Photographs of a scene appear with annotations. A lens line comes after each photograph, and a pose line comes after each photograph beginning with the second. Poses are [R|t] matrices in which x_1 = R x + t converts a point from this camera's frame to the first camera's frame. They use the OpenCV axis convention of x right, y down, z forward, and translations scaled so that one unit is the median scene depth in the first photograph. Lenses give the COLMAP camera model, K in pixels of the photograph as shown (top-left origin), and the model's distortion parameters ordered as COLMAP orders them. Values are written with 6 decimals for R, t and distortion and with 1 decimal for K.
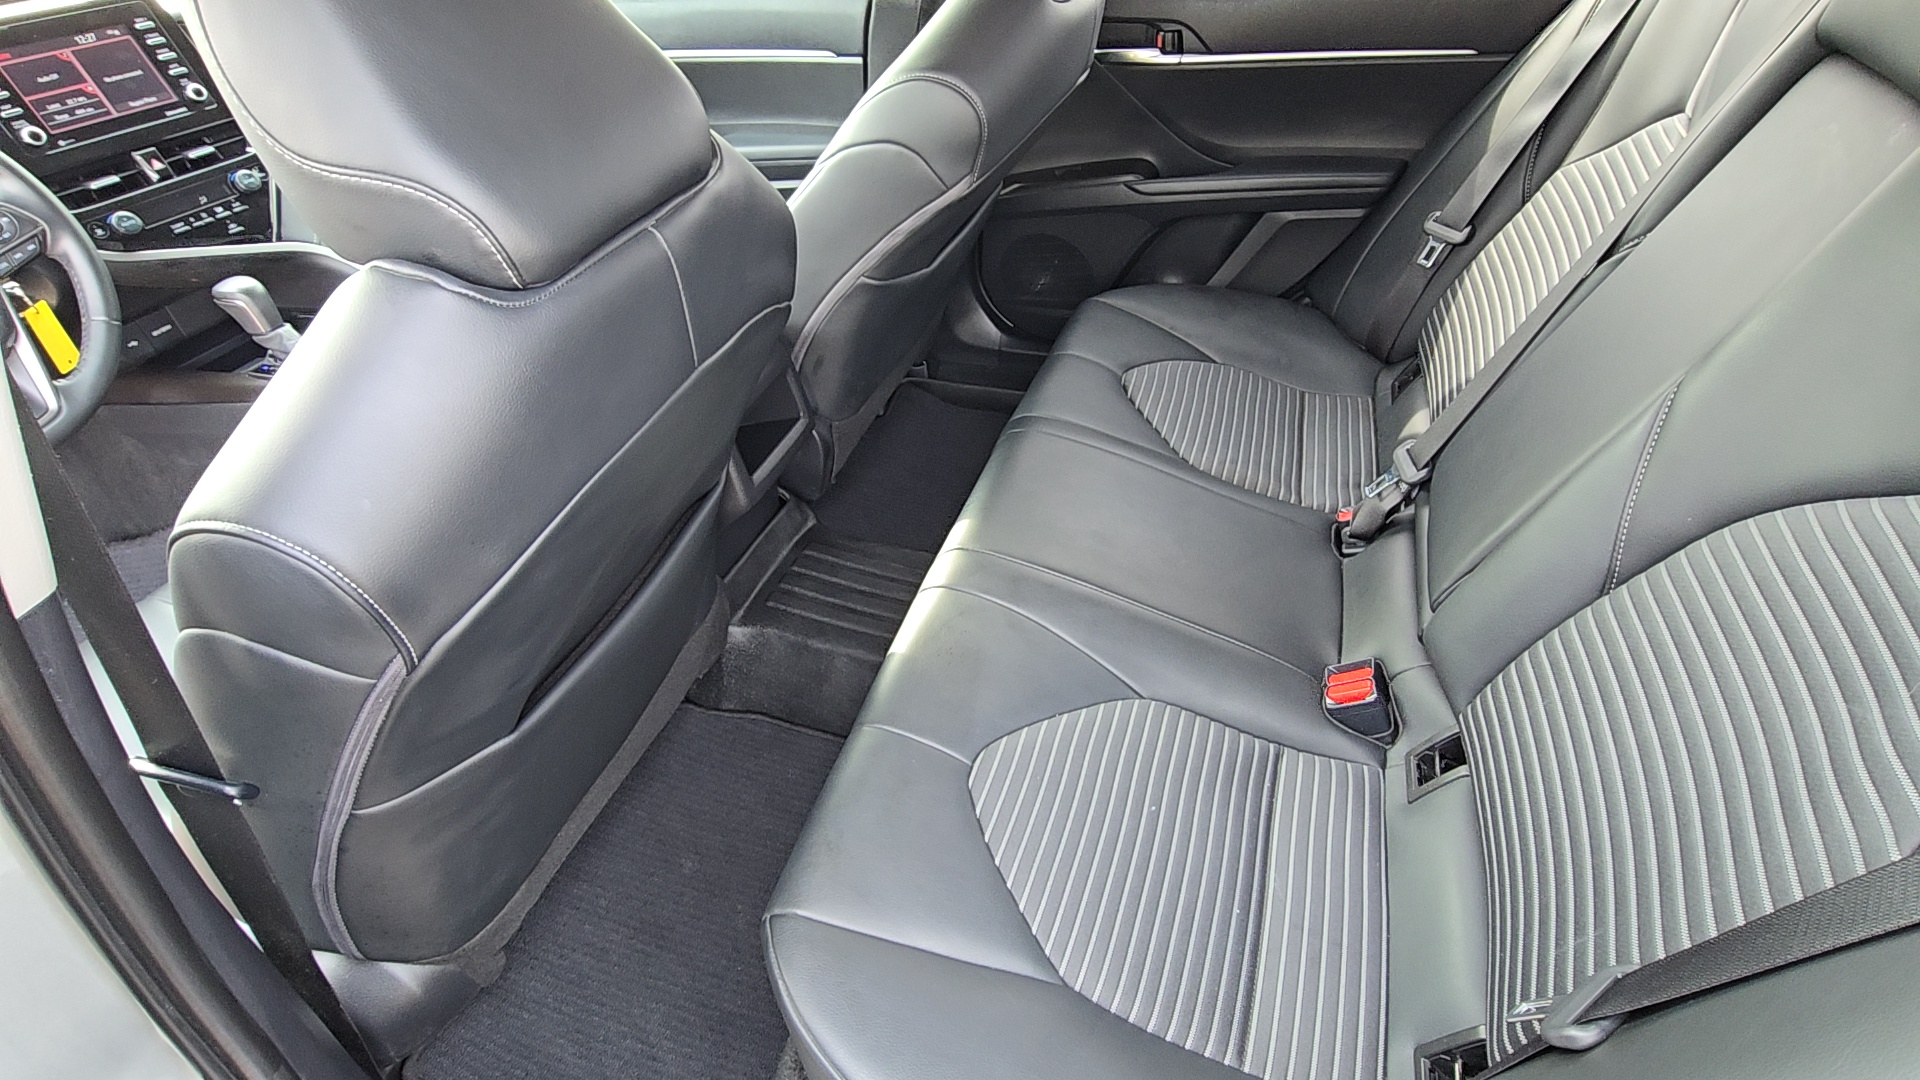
lens RADIAL K [[964.7, 0, 966.2], [0, 964.7, 540.7], [0, 0, 1]] dist [-0.003658, 0.002841]
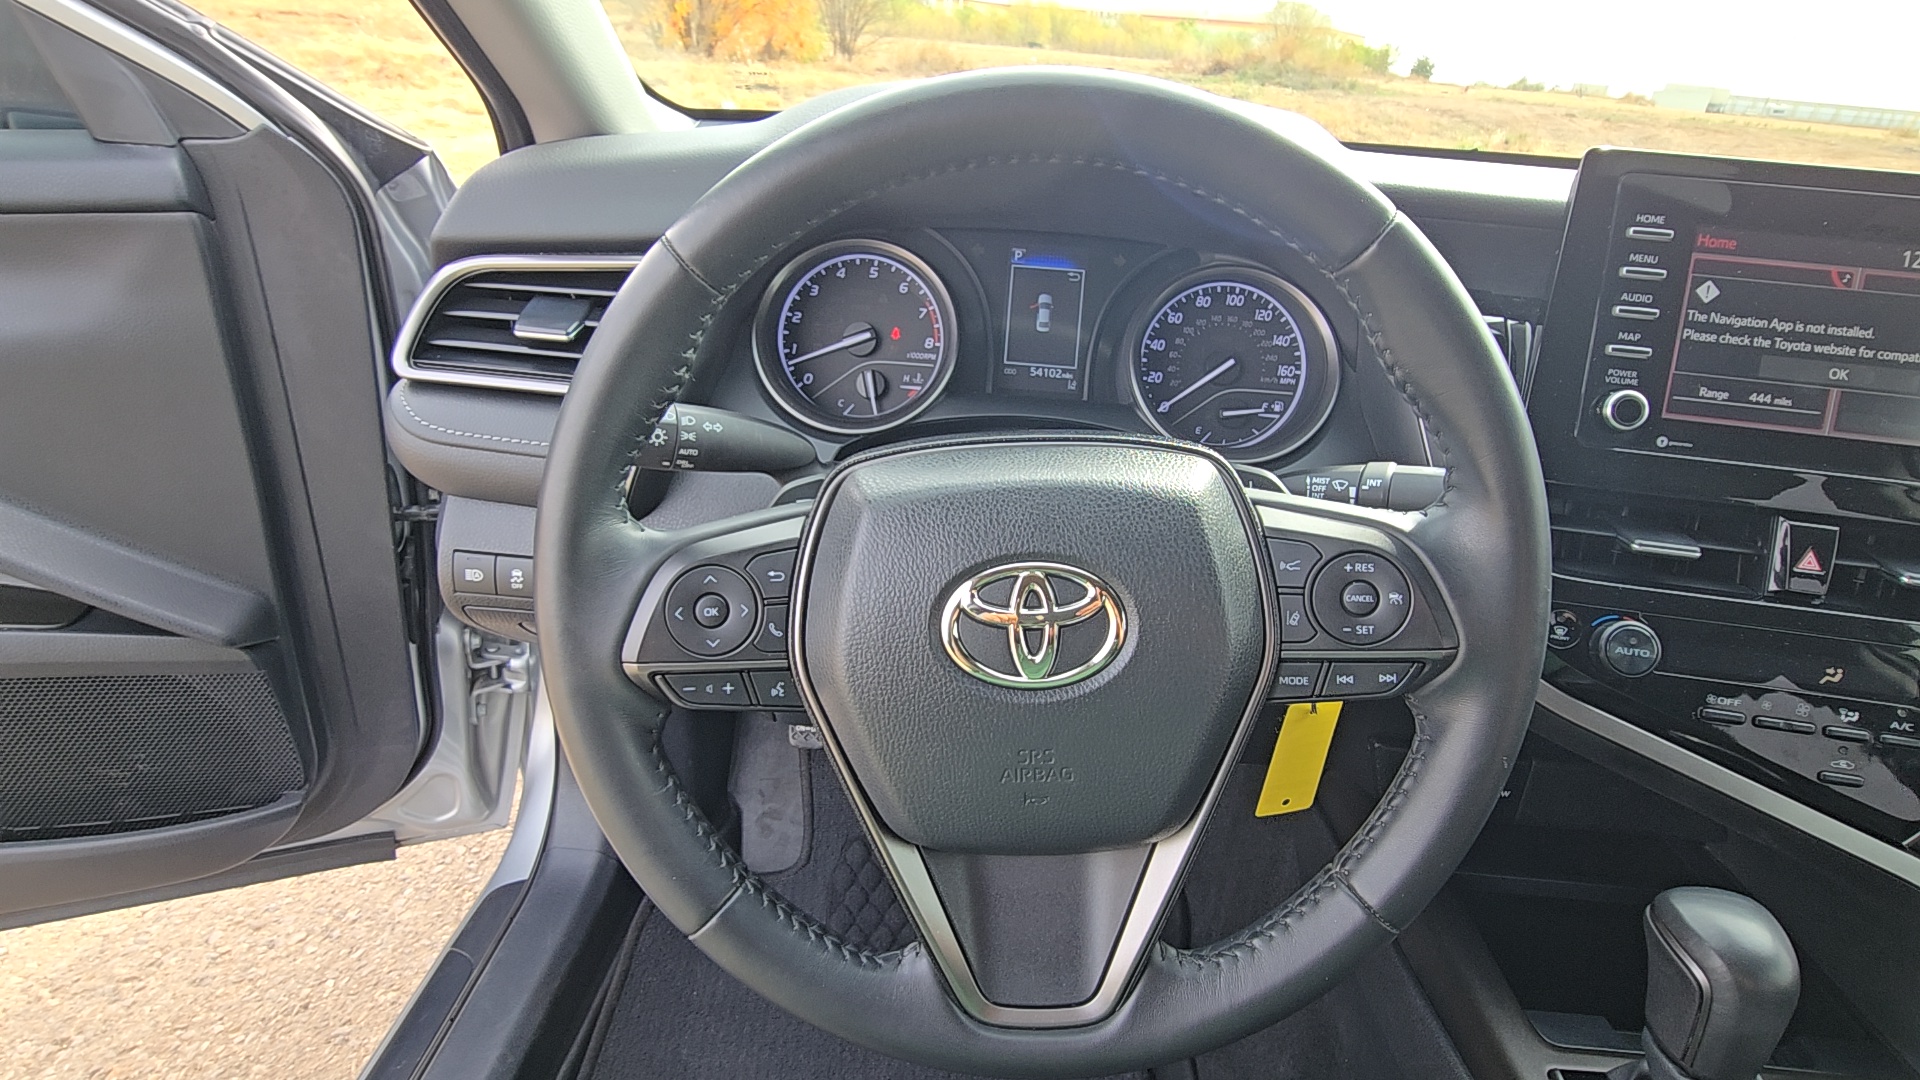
lens RADIAL K [[964.7, 0, 974.1], [0, 964.7, 543.8], [0, 0, 1]] dist [-0.003658, 0.002841]
pose [[0.248714, 0.491340, -0.834701, -0.605077], [-0.662103, 0.715236, 0.223733, -0.260837], [0.706938, 0.497013, 0.503207, 0.567179]]
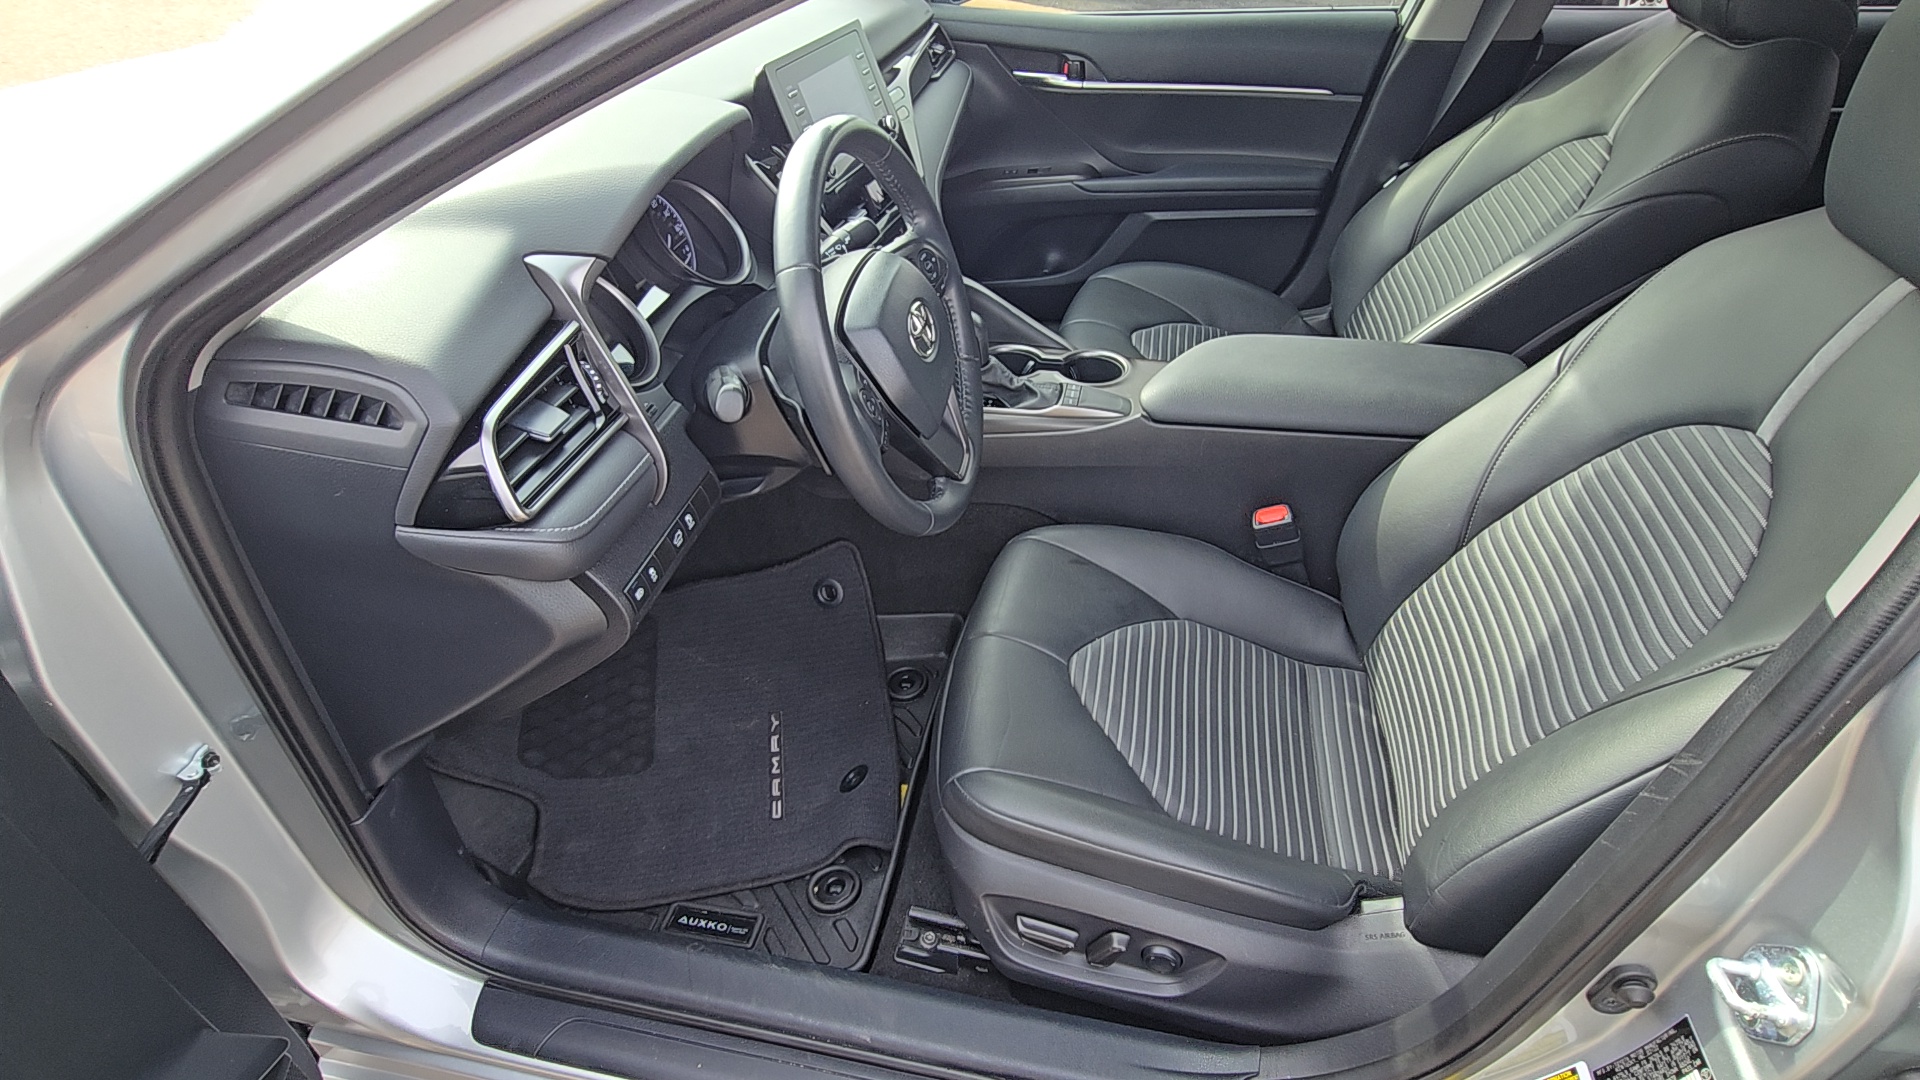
lens RADIAL K [[964.7, 0, 955.0], [0, 964.7, 565.7], [0, 0, 1]] dist [-0.003658, 0.002841]
pose [[0.991263, -0.035180, 0.127122, -0.904970], [0.033184, 0.999291, 0.017790, -0.025337], [-0.127658, -0.013416, 0.991728, 0.000366]]
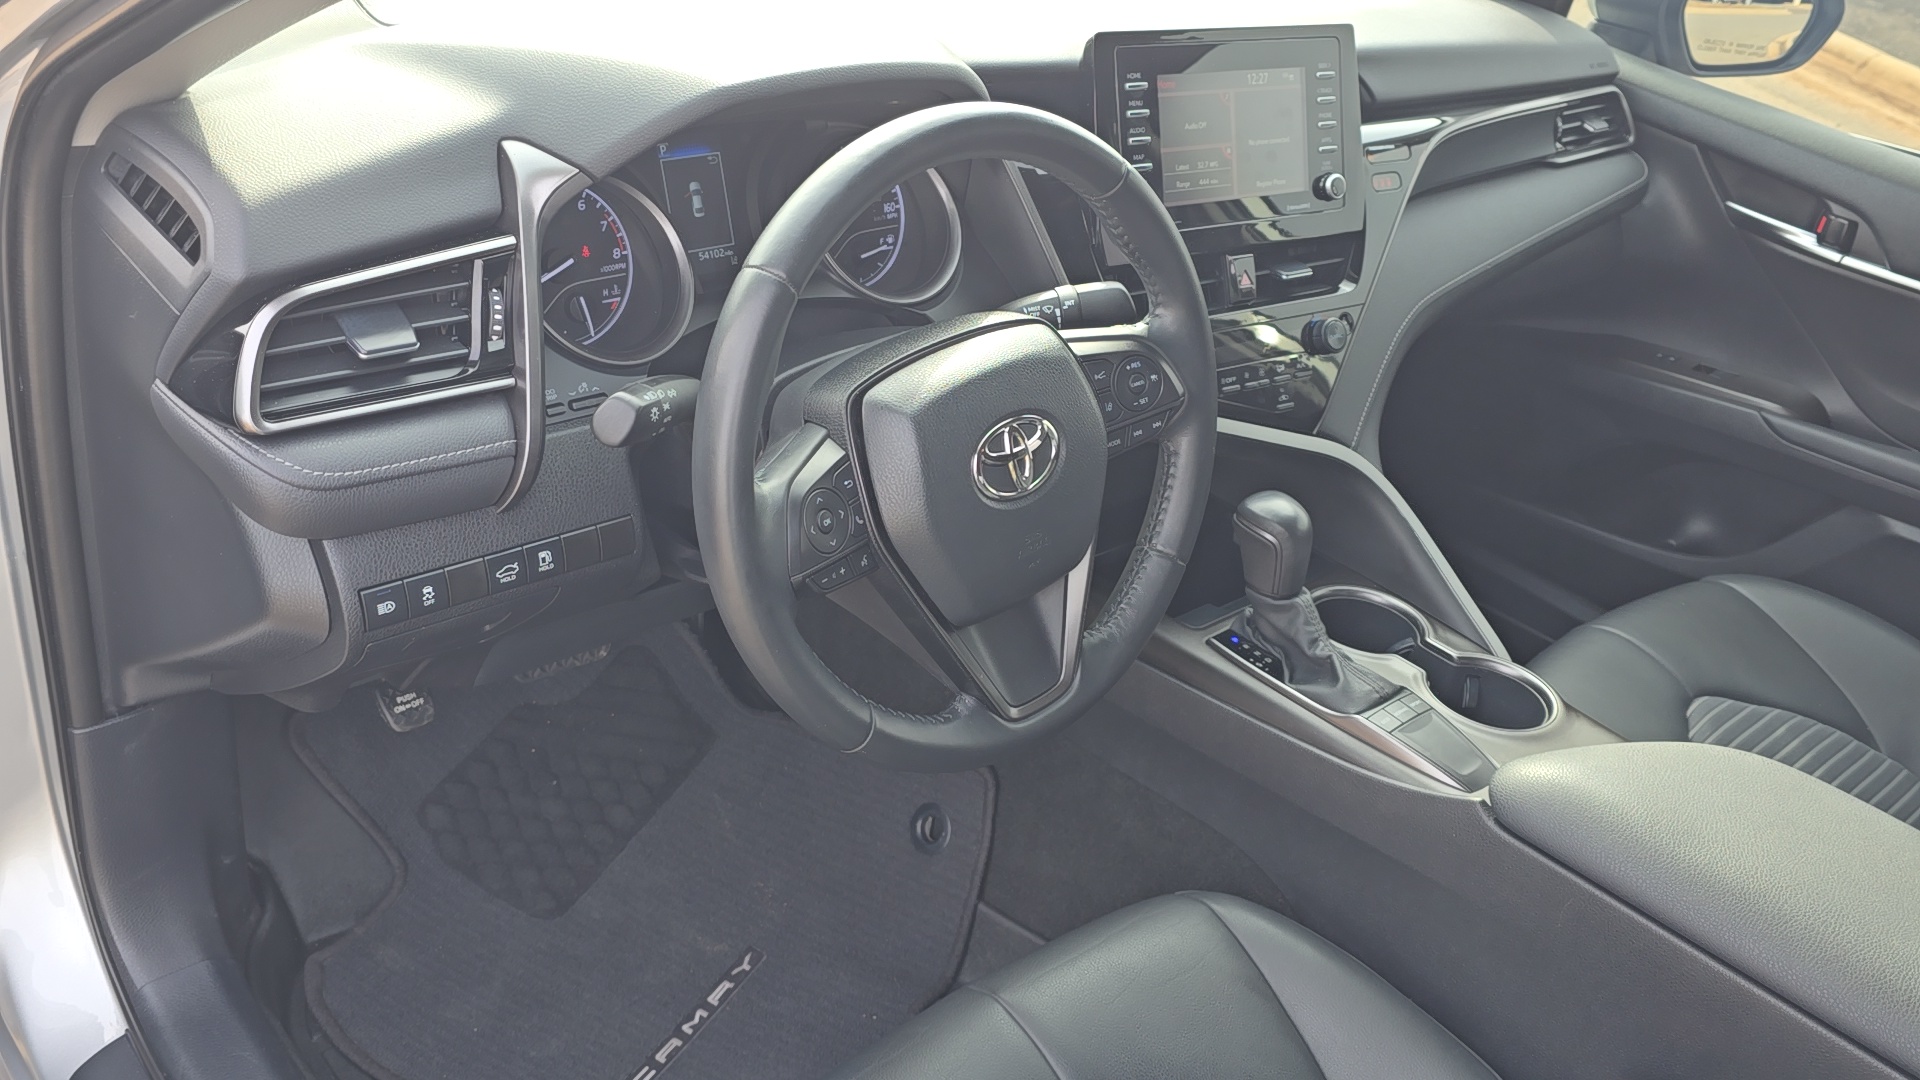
lens RADIAL K [[1595.5, 0, 986.2], [0, 1595.5, 569.7], [0, 0, 1]] dist [-0.015931, 0.013500]
pose [[0.845590, 0.410582, -0.341176, -0.559788], [-0.452167, 0.890591, -0.048910, -0.105835], [0.283767, 0.195627, 0.938726, 0.048431]]
